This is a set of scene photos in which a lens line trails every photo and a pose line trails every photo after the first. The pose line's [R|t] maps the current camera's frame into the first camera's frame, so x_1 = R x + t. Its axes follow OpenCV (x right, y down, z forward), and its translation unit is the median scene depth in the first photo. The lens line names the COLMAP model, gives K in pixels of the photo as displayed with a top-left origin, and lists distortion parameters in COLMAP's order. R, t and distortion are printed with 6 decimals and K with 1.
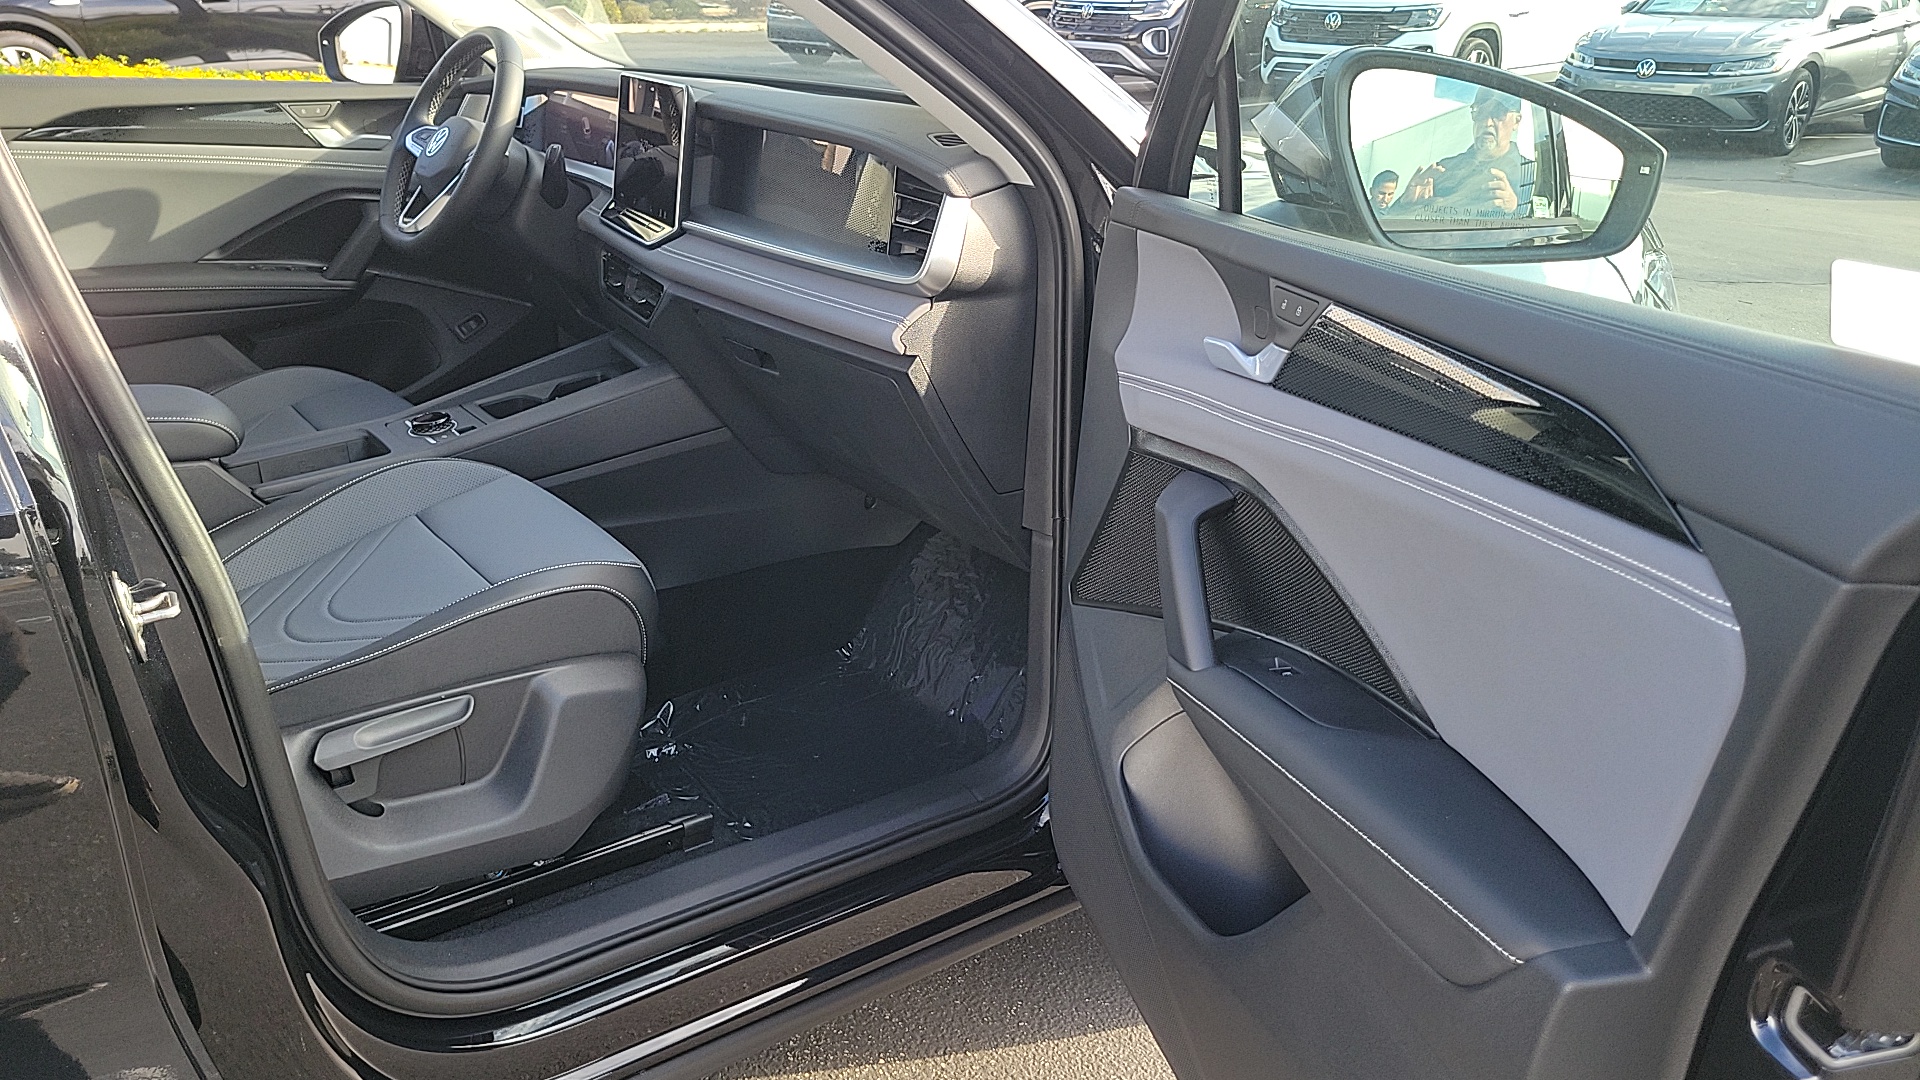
lens RADIAL K [[1486.6, 0, 967.0], [0, 1486.6, 537.7], [0, 0, 1]] dist [0.064066, -0.006949]
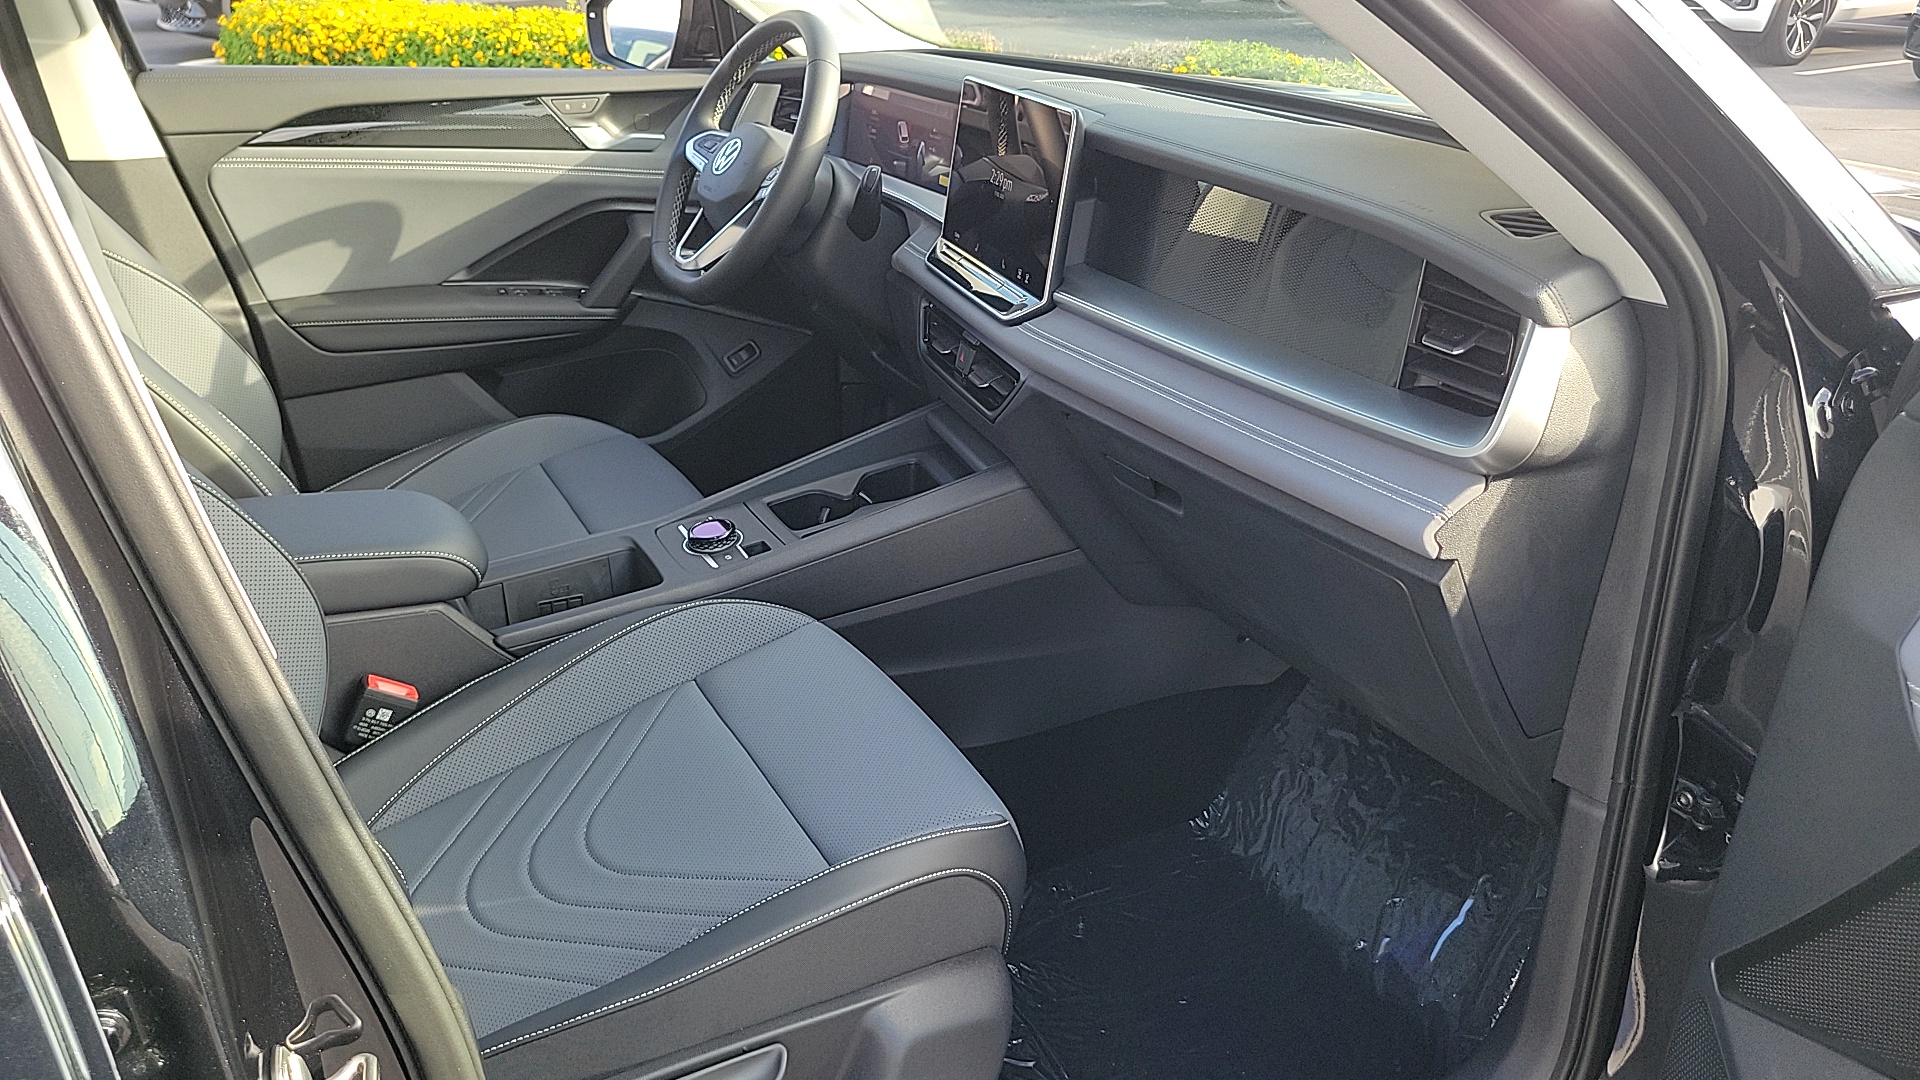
lens RADIAL K [[1486.6, 0, 967.0], [0, 1486.6, 537.7], [0, 0, 1]] dist [0.064066, -0.006949]
pose [[0.990075, 0.055685, -0.129035, -0.115107], [-0.049638, 0.997534, 0.049617, -0.109611], [0.131479, -0.042719, 0.990398, 0.228186]]
